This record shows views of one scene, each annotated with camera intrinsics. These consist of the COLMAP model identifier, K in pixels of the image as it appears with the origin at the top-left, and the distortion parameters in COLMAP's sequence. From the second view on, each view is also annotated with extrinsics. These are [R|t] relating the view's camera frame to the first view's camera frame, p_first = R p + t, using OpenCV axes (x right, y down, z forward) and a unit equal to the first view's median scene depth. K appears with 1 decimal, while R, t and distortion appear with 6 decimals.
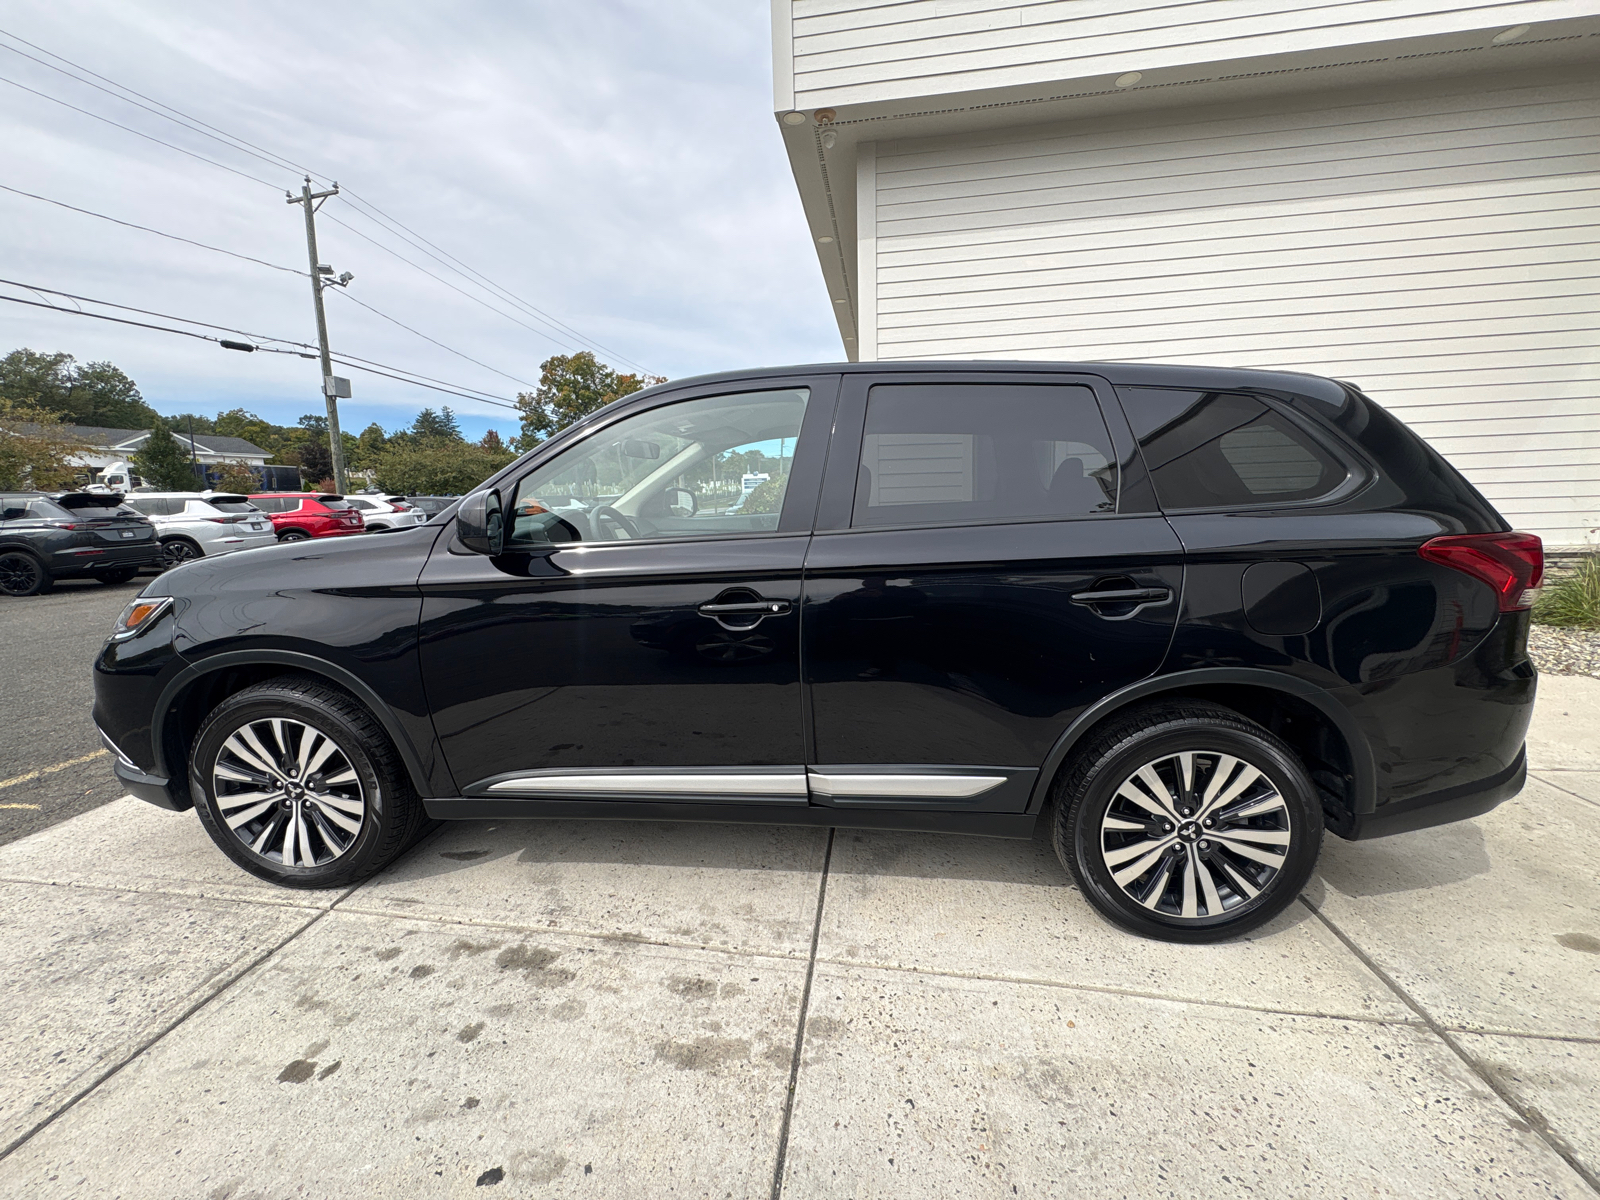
lens RADIAL K [[635.4, 0, 797.3], [0, 635.4, 599.6], [0, 0, 1]] dist [-0.000063, 0.000065]
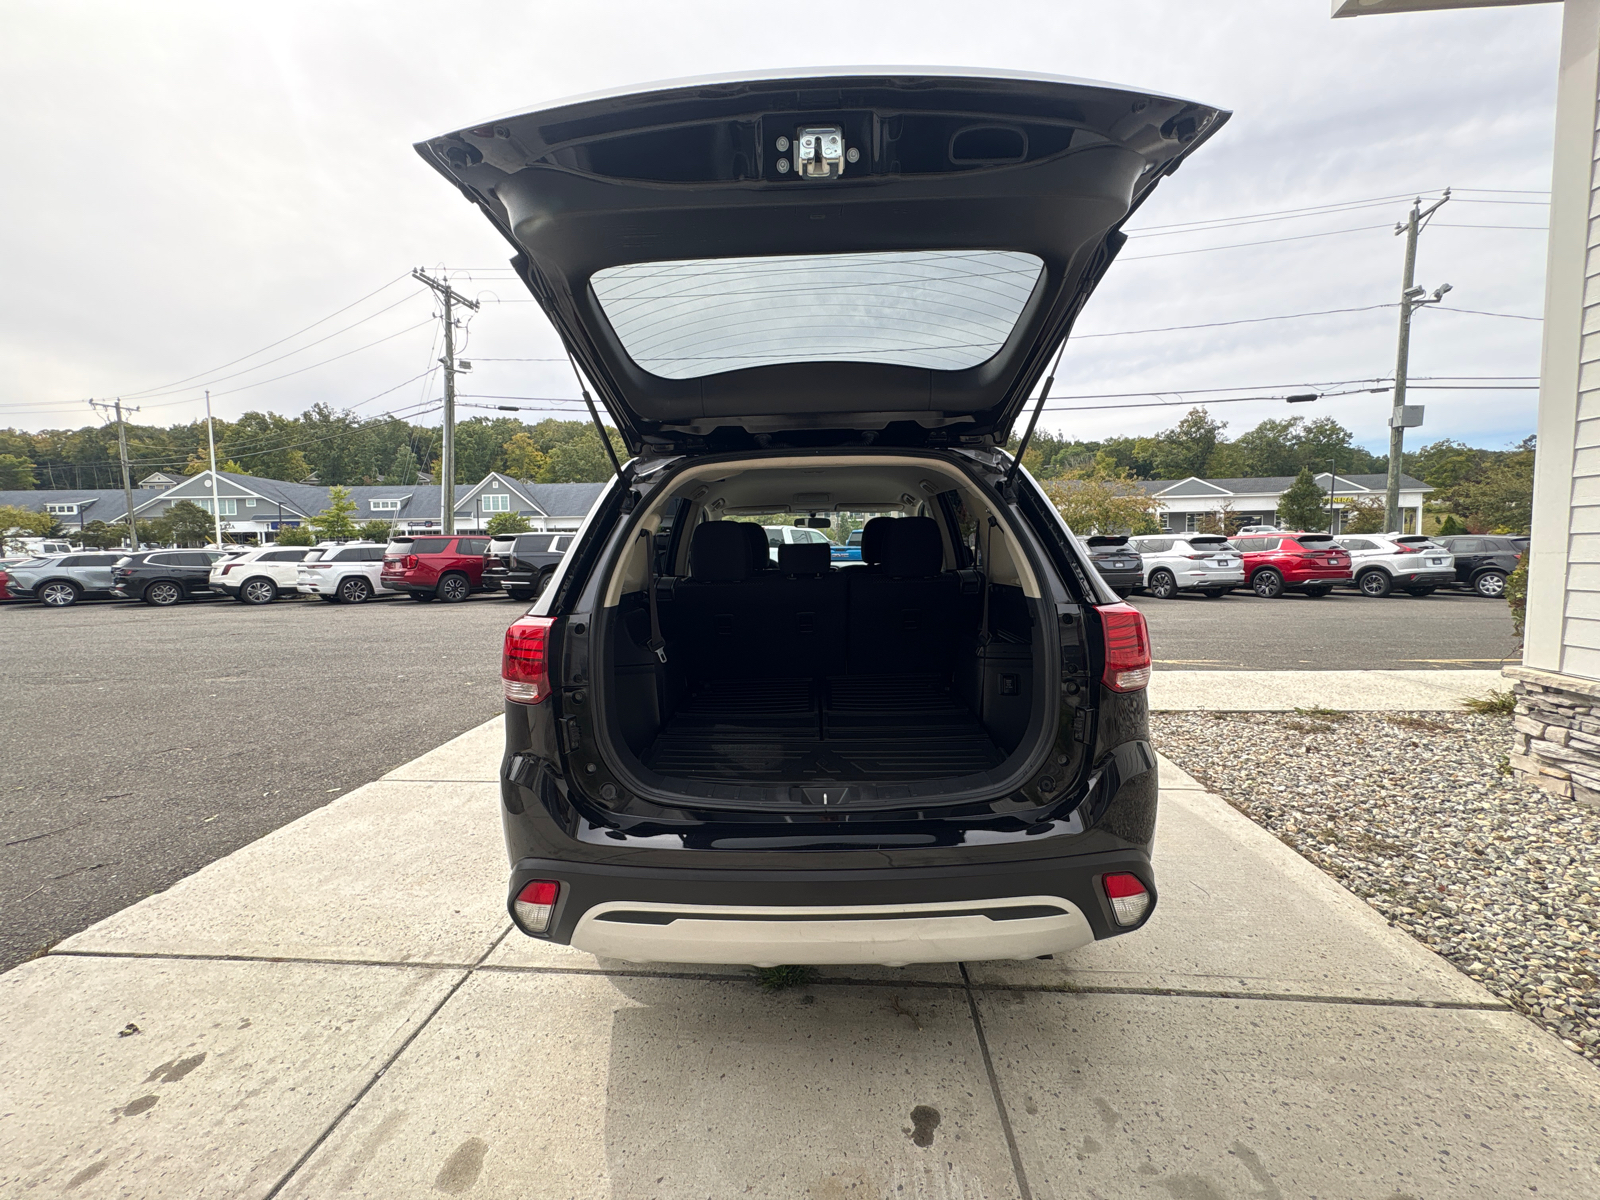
lens RADIAL K [[636.6, 0, 798.6], [0, 636.6, 598.5], [0, 0, 1]] dist [0.000301, 0.000149]
pose [[0.069366, 0.094391, -0.993116, 1.896870], [-0.150813, 0.985064, 0.083092, -0.245225], [0.986126, 0.144011, 0.082566, 1.196616]]
